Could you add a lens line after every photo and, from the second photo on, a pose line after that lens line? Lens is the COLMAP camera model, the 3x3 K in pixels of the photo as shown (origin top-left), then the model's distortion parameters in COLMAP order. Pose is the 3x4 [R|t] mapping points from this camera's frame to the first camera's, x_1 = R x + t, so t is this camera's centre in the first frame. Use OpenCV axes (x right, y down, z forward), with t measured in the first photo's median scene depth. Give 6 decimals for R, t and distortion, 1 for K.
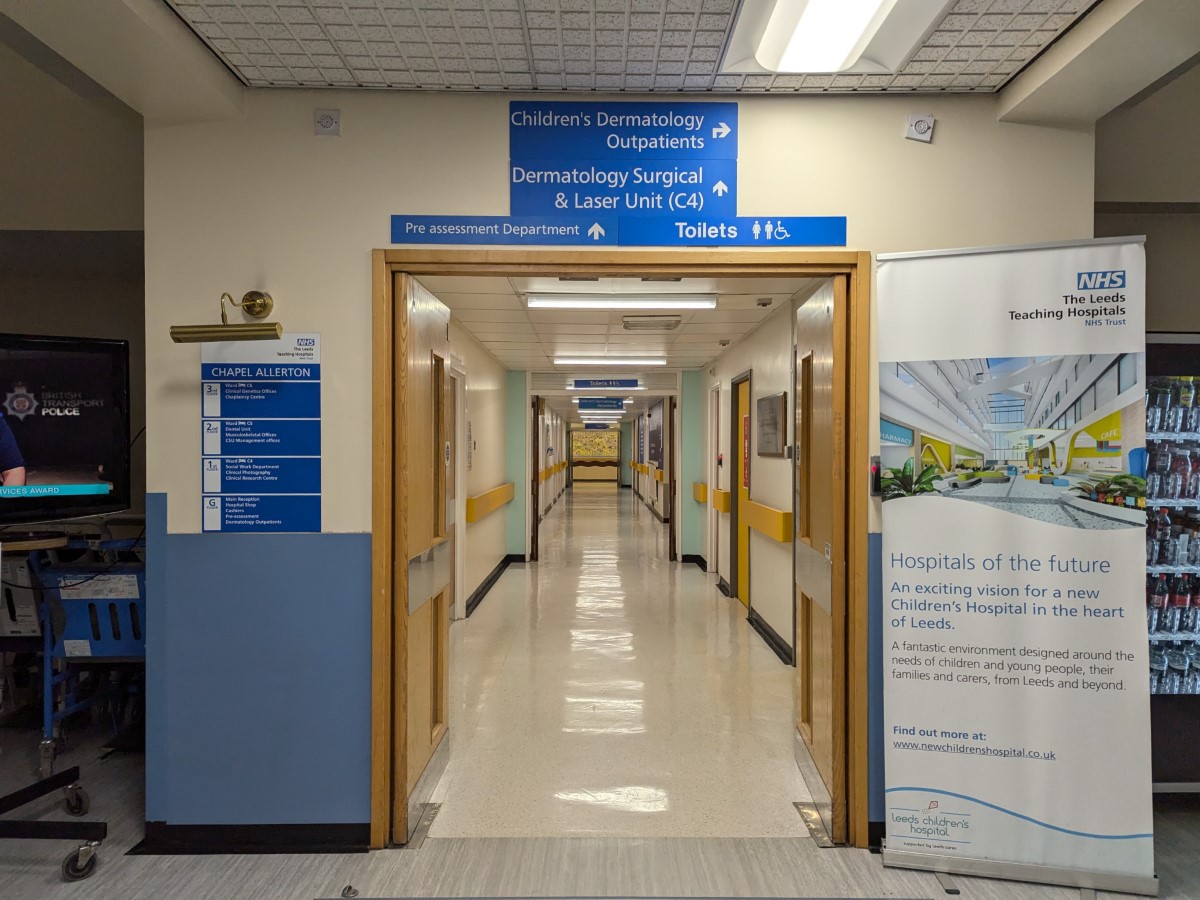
lens RADIAL K [[846.1, 0, 601.0], [0, 846.1, 450.6], [0, 0, 1]] dist [-0.001885, -0.001881]
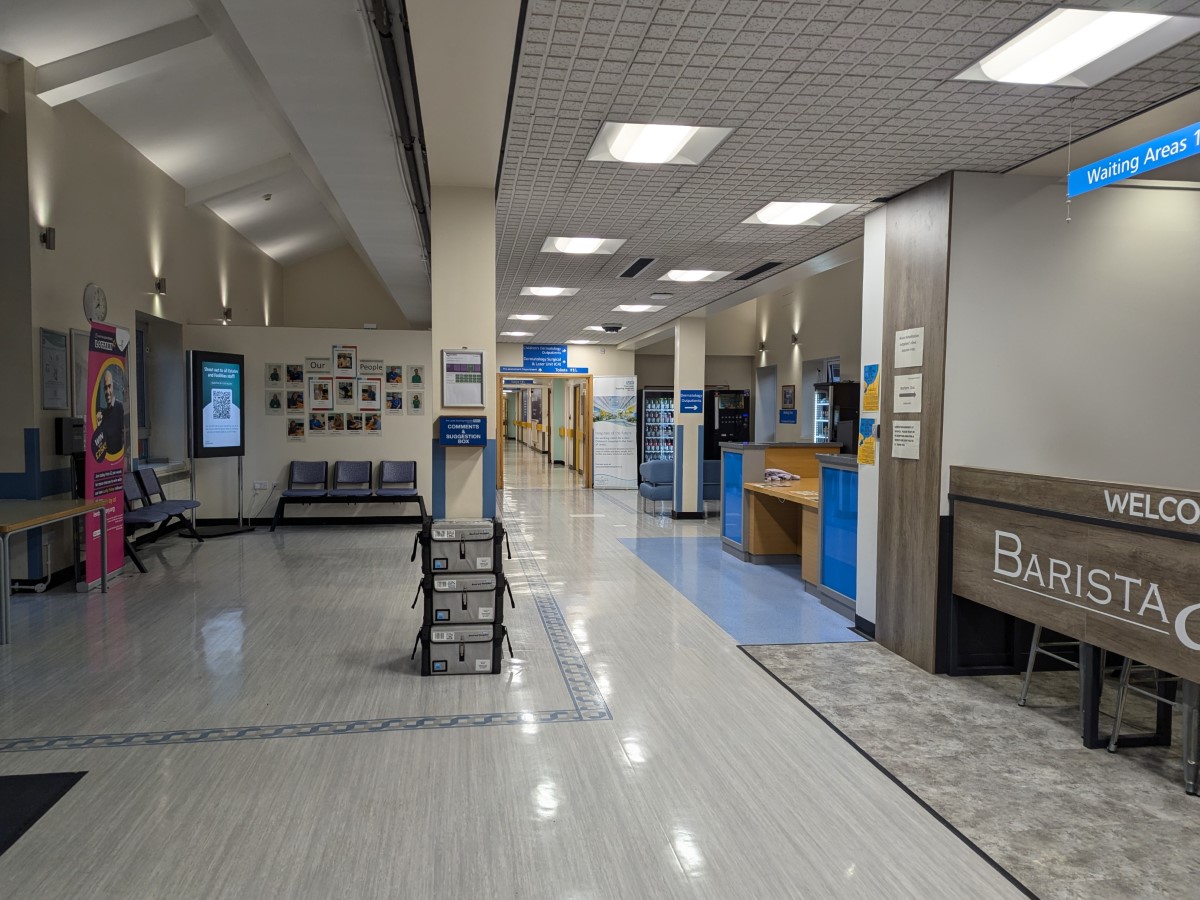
lens RADIAL K [[846.1, 0, 597.6], [0, 846.1, 451.5], [0, 0, 1]] dist [-0.001885, -0.001881]
pose [[0.988116, -0.004648, 0.153643, -0.451718], [-0.002236, 0.999002, 0.044600, 0.004682], [-0.153697, -0.044413, 0.987119, -4.140970]]
